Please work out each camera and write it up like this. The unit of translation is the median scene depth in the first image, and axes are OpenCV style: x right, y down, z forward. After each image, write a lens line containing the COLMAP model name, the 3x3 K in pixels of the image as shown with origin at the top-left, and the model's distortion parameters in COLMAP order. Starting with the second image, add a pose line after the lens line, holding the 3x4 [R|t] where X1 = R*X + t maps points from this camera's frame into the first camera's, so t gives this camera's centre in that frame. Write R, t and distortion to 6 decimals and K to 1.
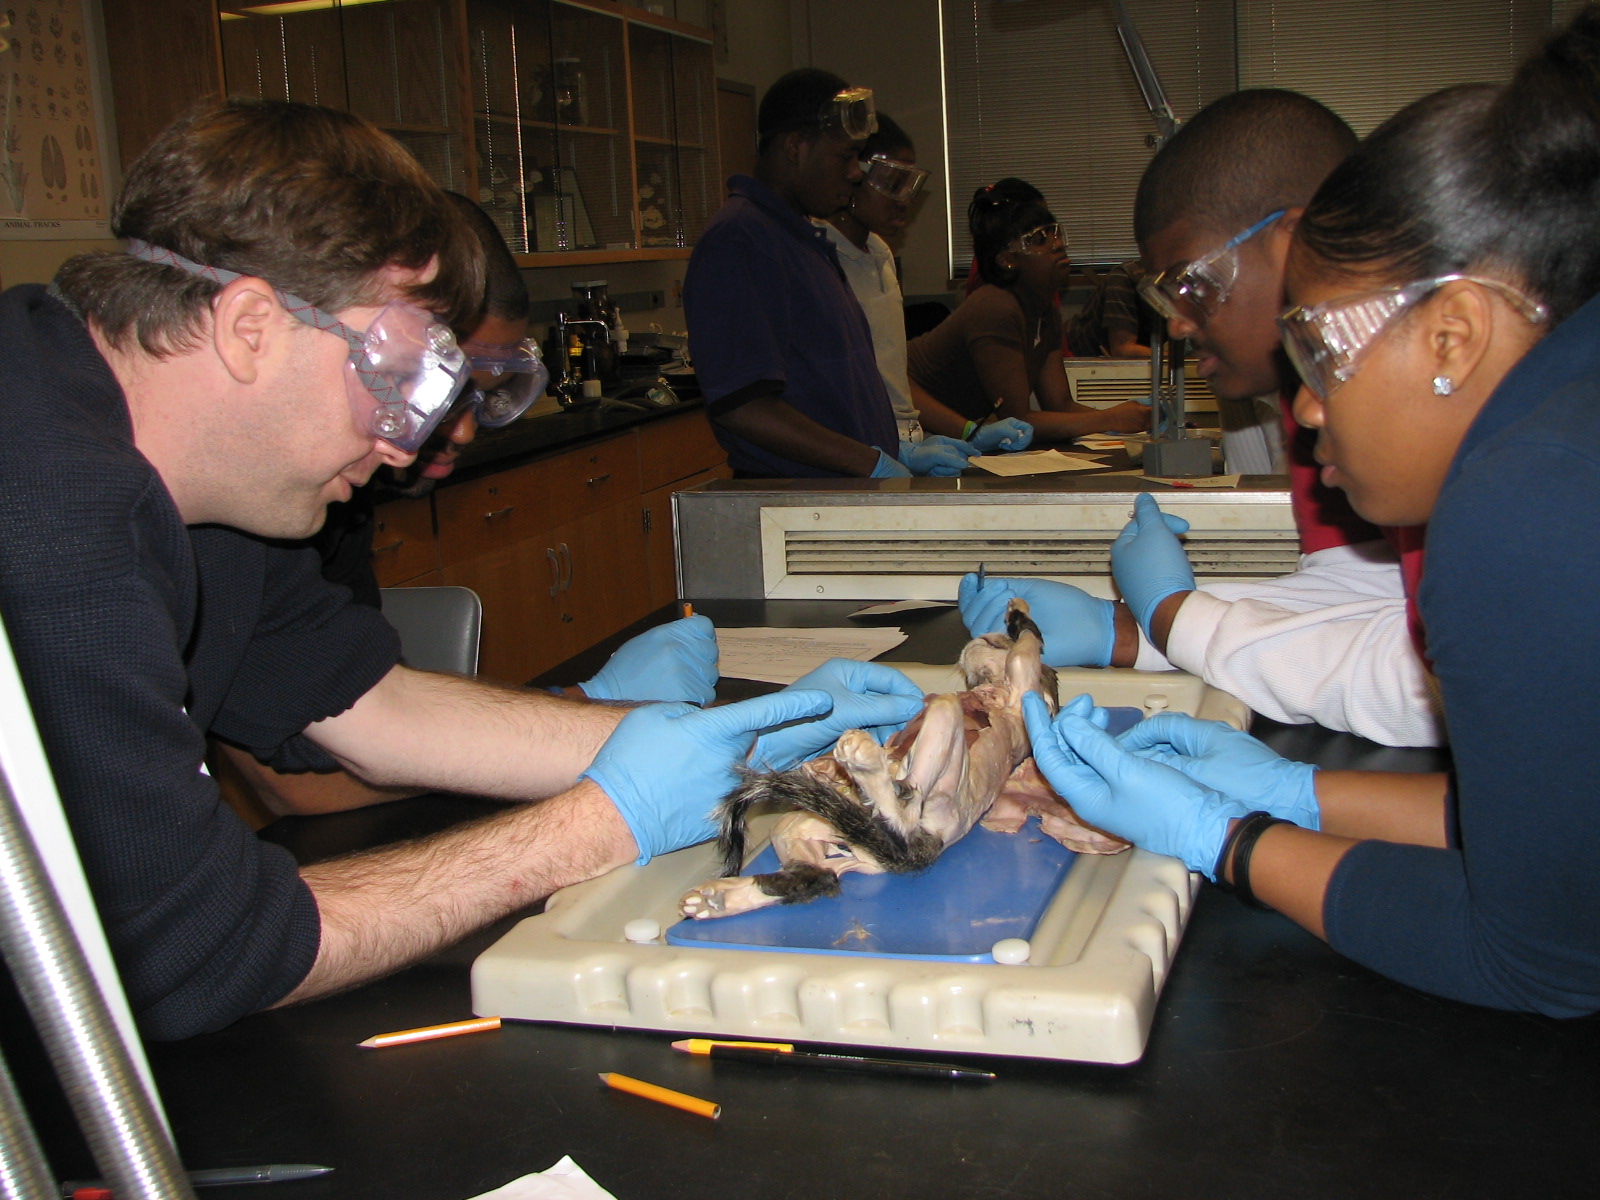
lens RADIAL K [[1854.3, 0, 800.0], [0, 1854.3, 600.0], [0, 0, 1]] dist [-0.216404, 0.504621]
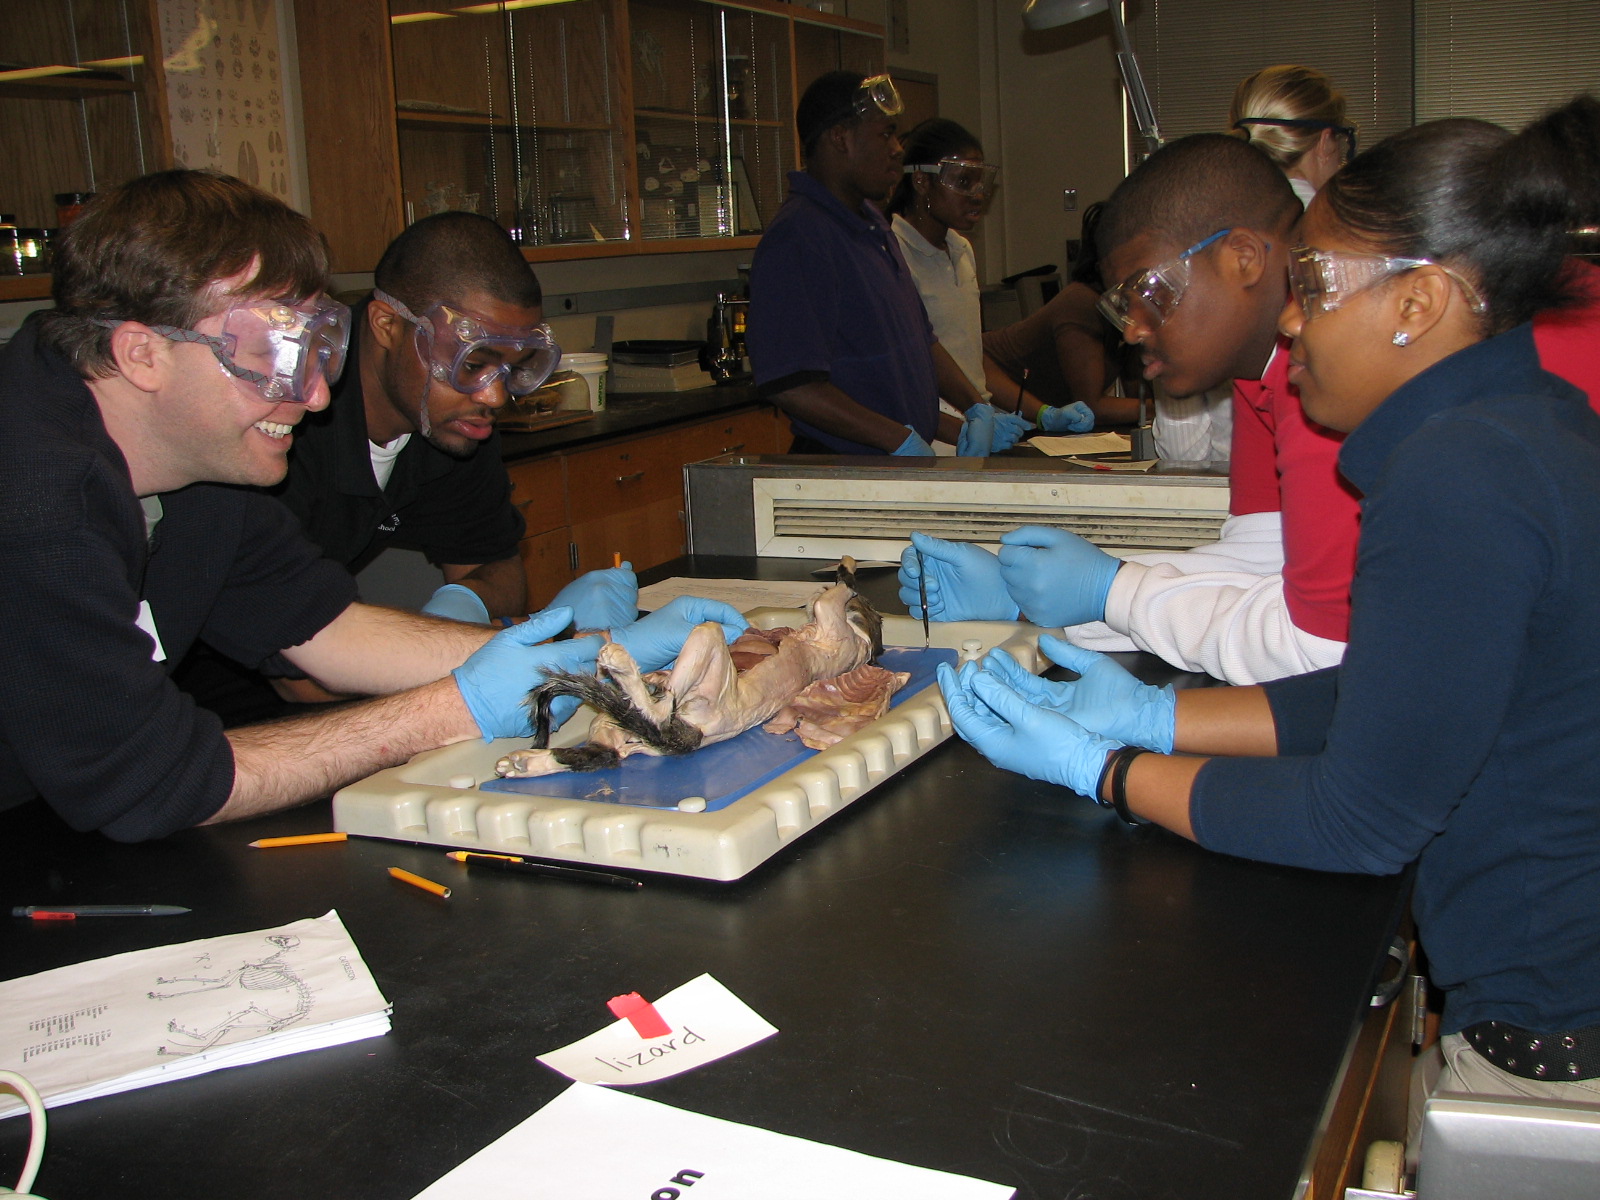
lens RADIAL K [[1854.3, 0, 800.0], [0, 1854.3, 600.0], [0, 0, 1]] dist [-0.216404, 0.504621]
pose [[0.989761, 0.034850, -0.138414, 0.174666], [-0.032464, 0.999283, 0.019462, 0.003522], [0.138993, -0.014769, 0.990183, -0.165891]]
